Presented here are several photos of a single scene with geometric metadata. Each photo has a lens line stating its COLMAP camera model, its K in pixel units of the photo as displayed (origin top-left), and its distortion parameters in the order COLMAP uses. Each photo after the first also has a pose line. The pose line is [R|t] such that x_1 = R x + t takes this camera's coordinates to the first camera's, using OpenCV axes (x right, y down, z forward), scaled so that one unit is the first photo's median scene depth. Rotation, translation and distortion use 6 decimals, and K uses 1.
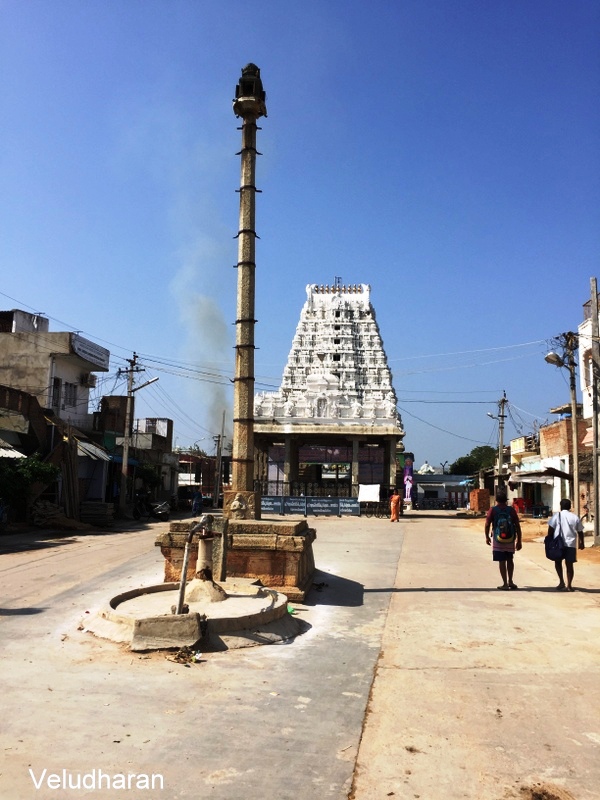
lens RADIAL K [[799.7, 0, 300.0], [0, 799.7, 400.0], [0, 0, 1]] dist [0.014433, 0.187479]
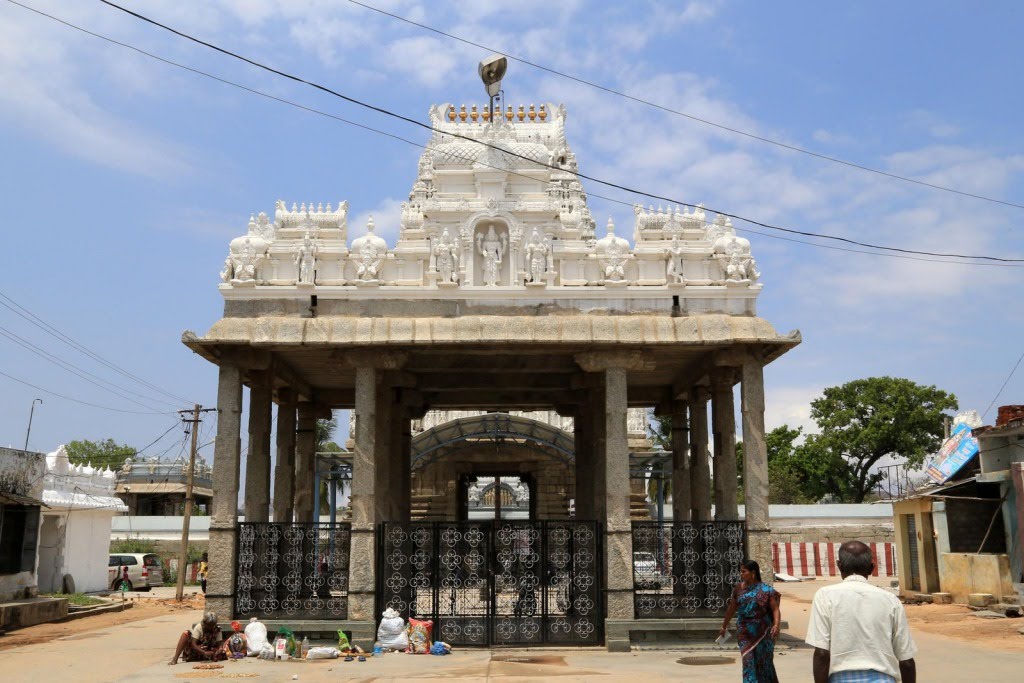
lens RADIAL K [[1137.9, 0, 512.0], [0, 1137.9, 341.5], [0, 0, 1]] dist [0.001962, -0.000152]
pose [[0.997066, -0.012386, 0.075539, 0.004797], [0.016770, 0.998194, -0.057679, 0.062897], [-0.074688, 0.058776, 0.995473, 0.609935]]
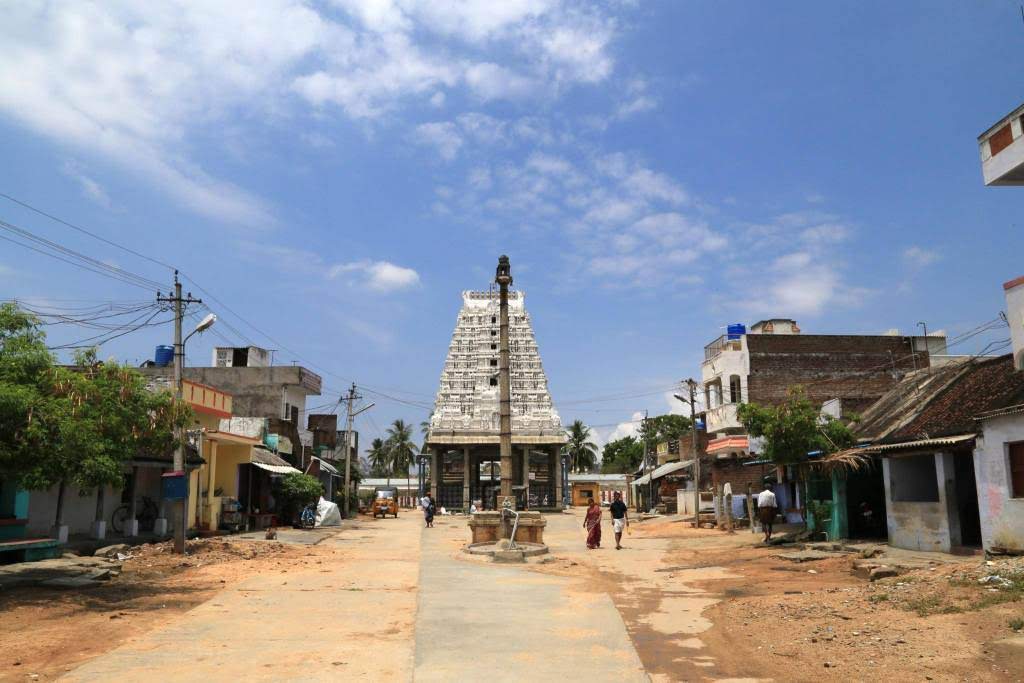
lens RADIAL K [[848.8, 0, 512.0], [0, 848.8, 341.5], [0, 0, 1]] dist [-0.168881, 0.000014]
pose [[0.996562, -0.009533, 0.082303, -0.048438], [0.014771, 0.997887, -0.063267, -0.025930], [-0.081526, 0.064265, 0.994597, -0.209506]]
